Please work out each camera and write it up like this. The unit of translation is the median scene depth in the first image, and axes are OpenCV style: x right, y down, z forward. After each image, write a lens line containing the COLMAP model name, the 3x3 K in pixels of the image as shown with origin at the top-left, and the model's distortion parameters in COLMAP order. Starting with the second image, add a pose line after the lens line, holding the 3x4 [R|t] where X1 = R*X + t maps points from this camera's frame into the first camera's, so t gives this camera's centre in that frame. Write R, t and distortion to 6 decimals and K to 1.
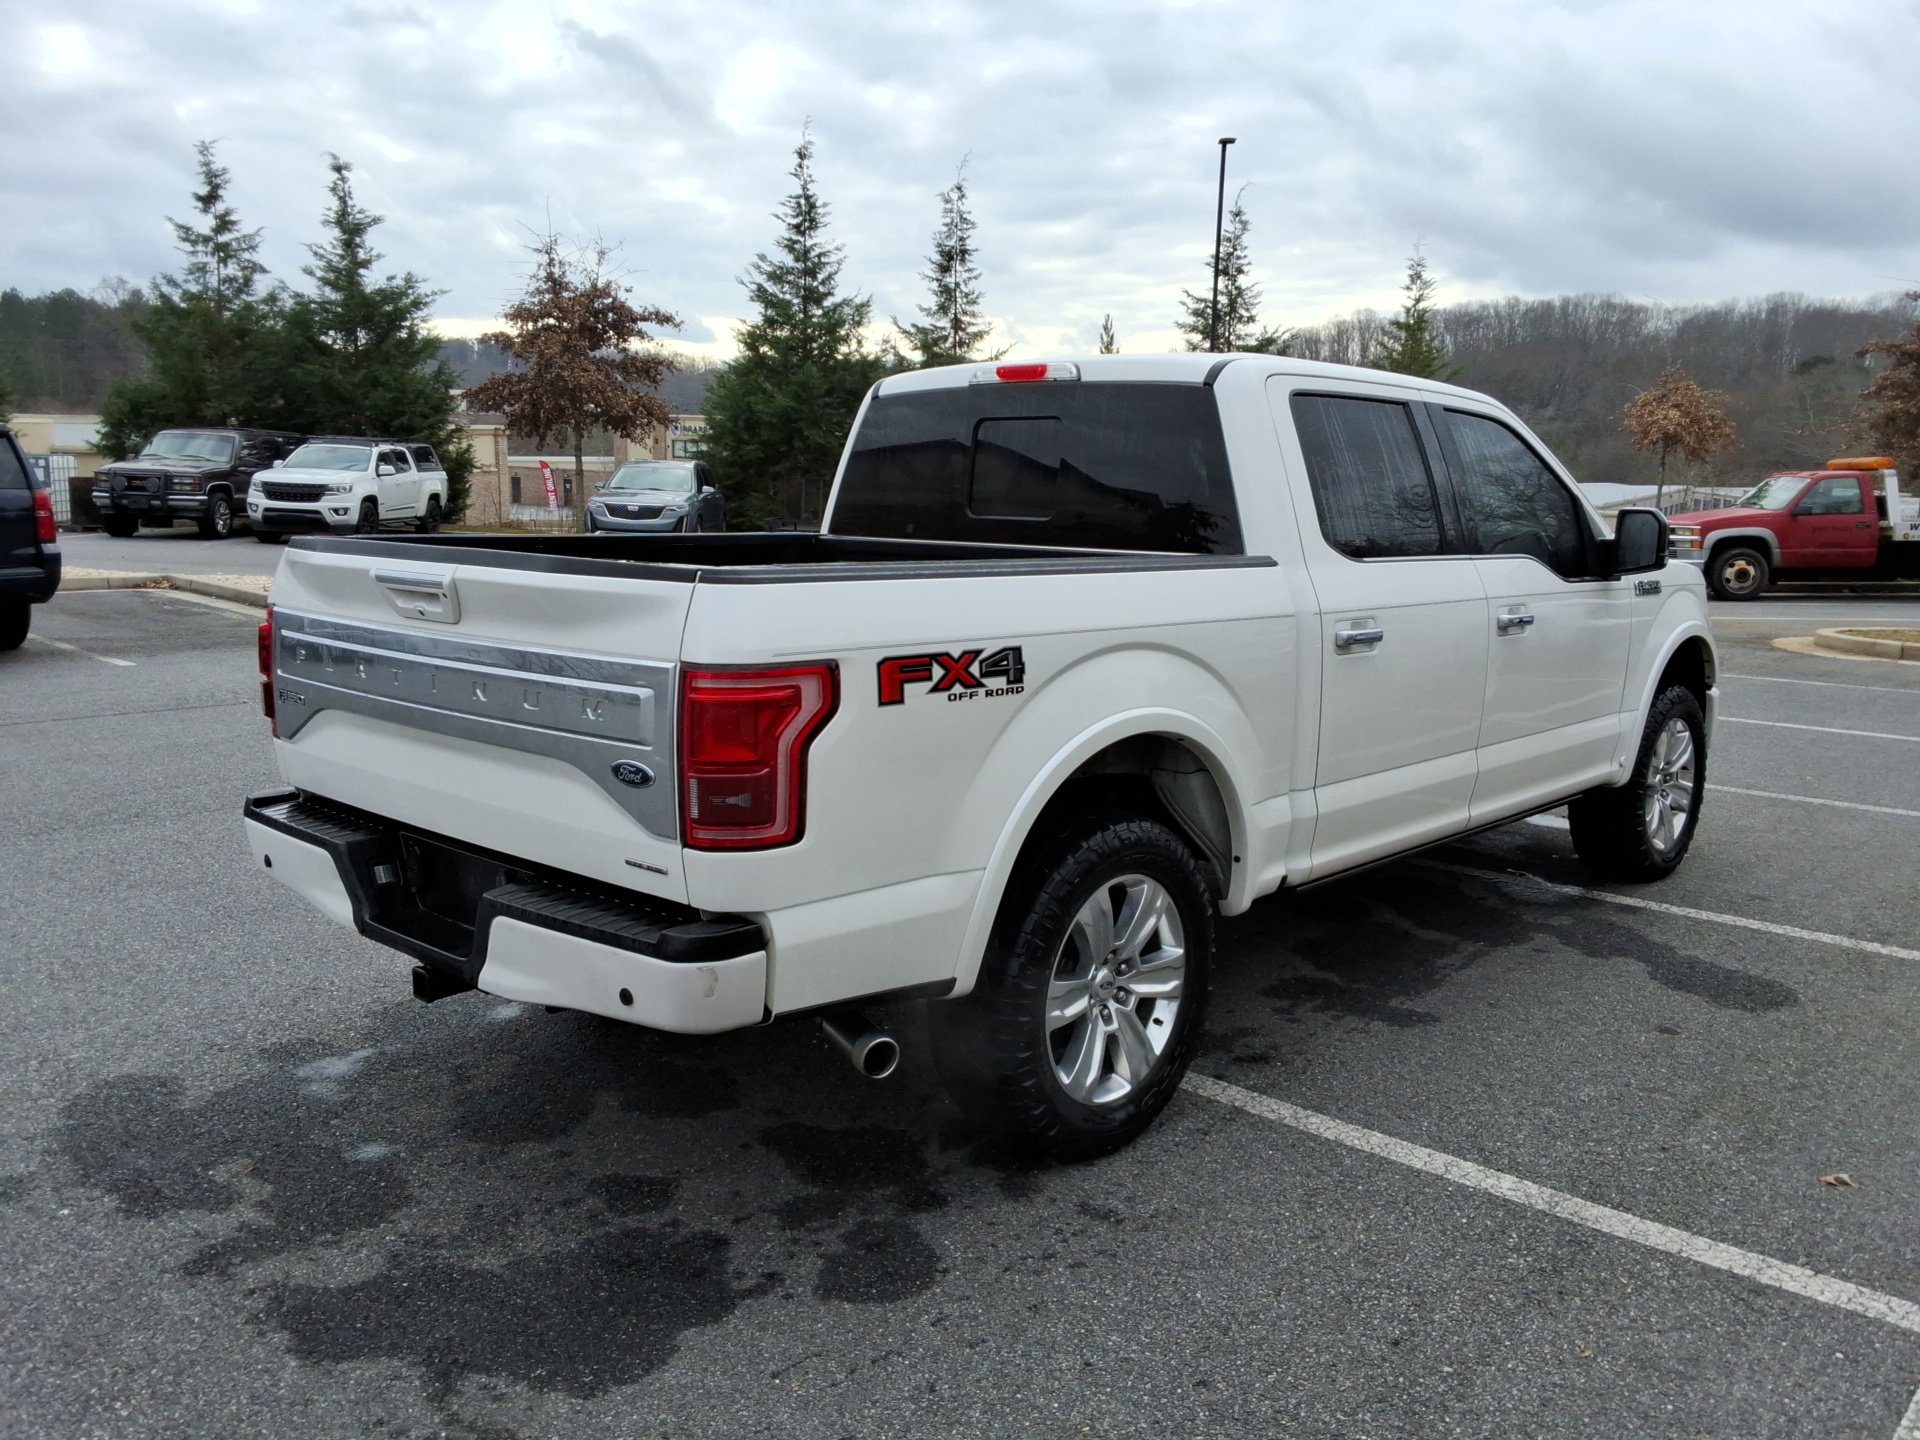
lens RADIAL K [[1531.9, 0, 976.7], [0, 1531.9, 715.4], [0, 0, 1]] dist [0.080633, -0.115783]
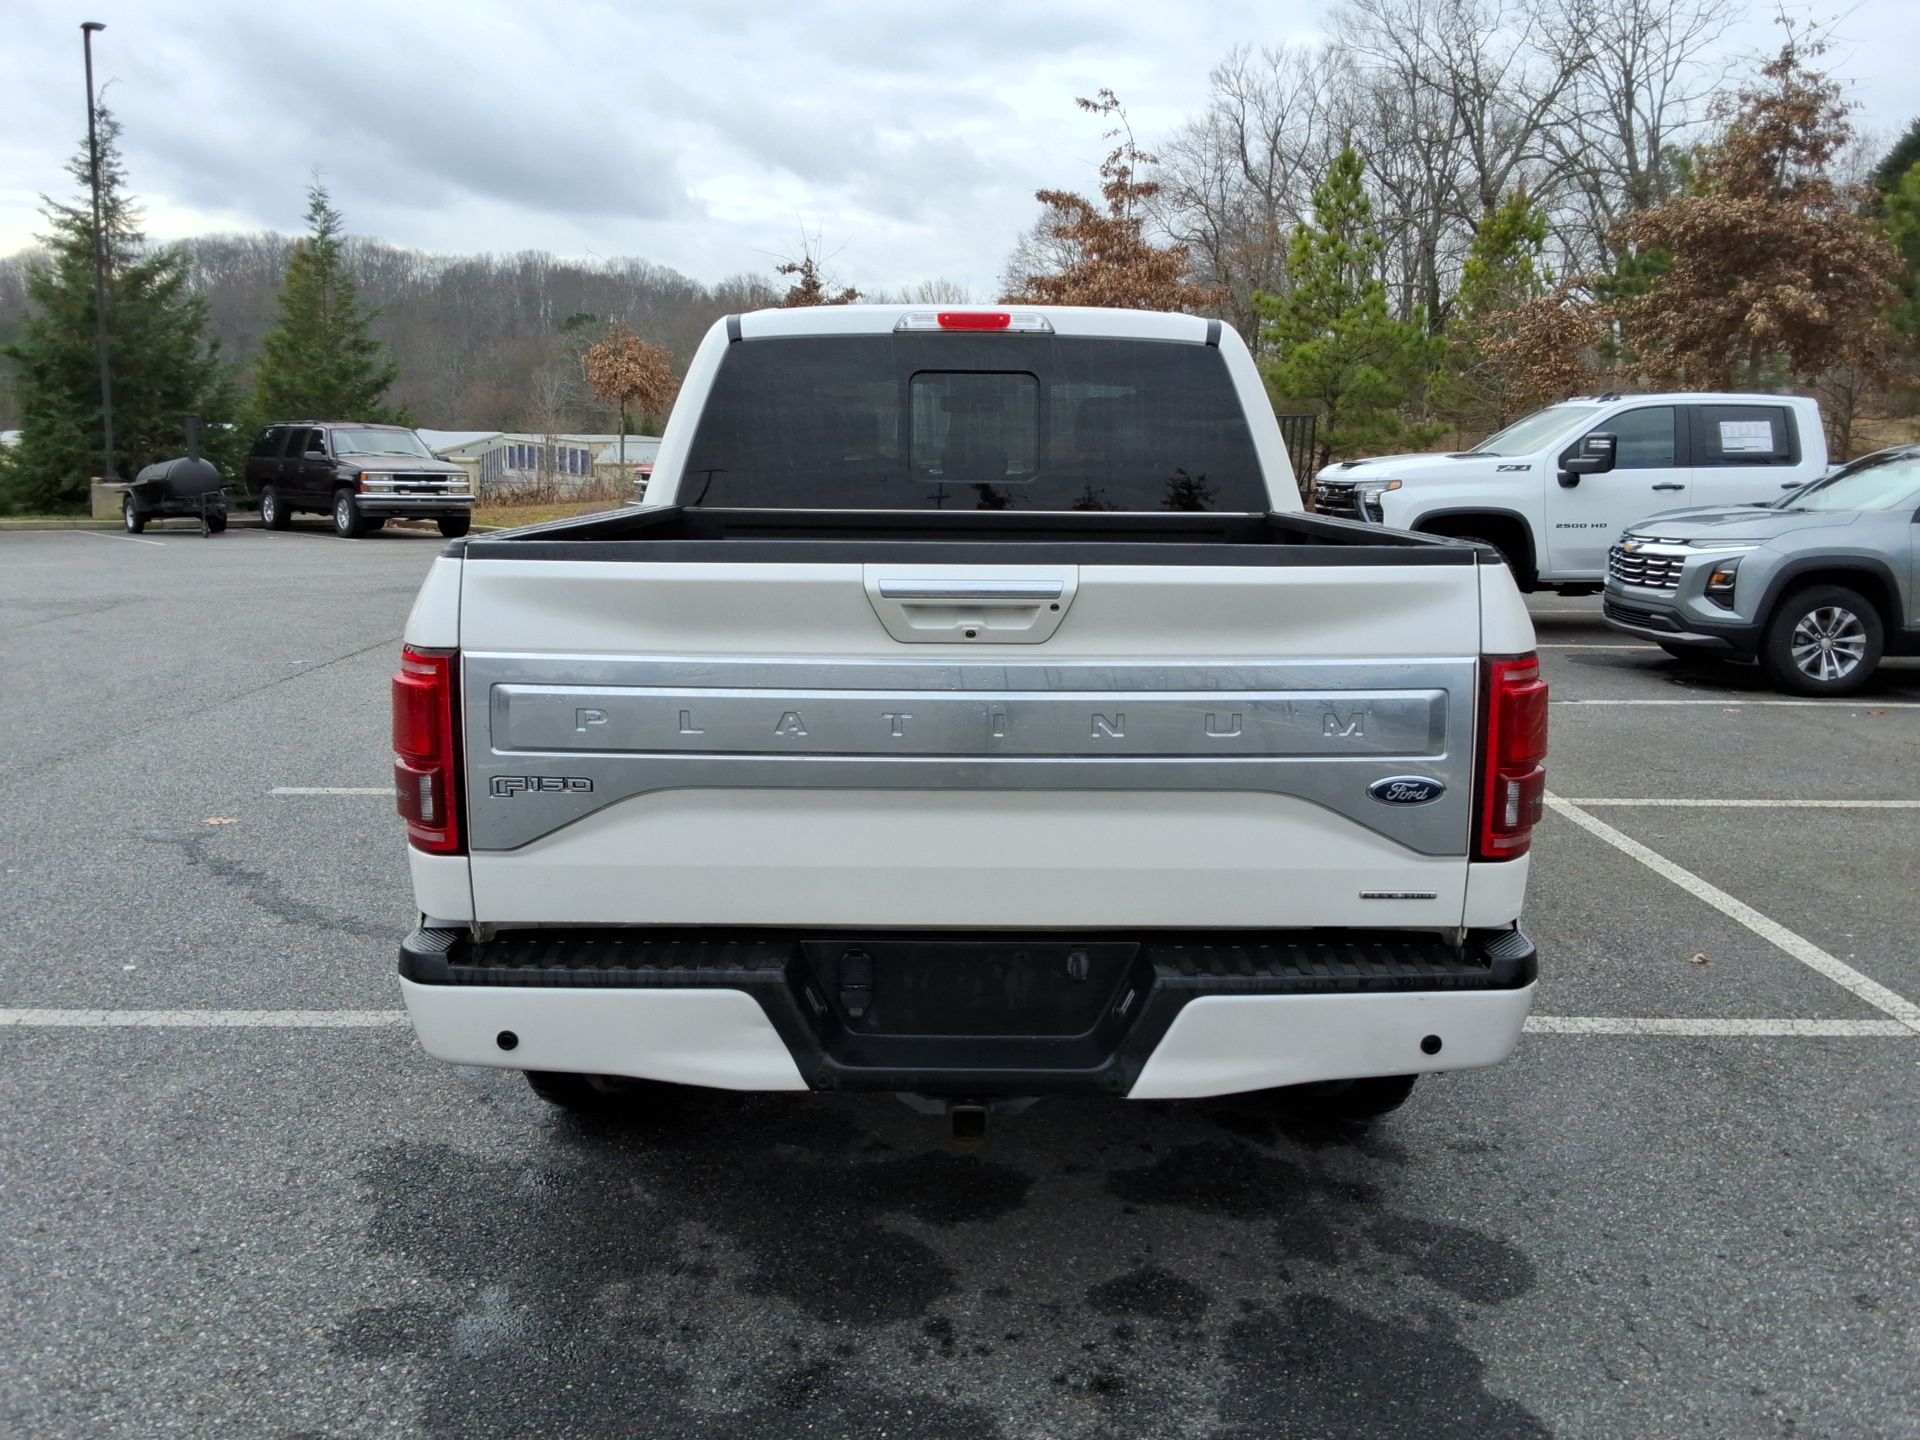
lens RADIAL K [[1531.9, 0, 960.4], [0, 1531.9, 721.4], [0, 0, 1]] dist [0.080633, -0.115783]
pose [[0.739245, -0.127619, 0.661234, -0.595847], [0.102274, 0.991766, 0.077072, -0.056778], [-0.665626, 0.010652, 0.746210, 0.318555]]
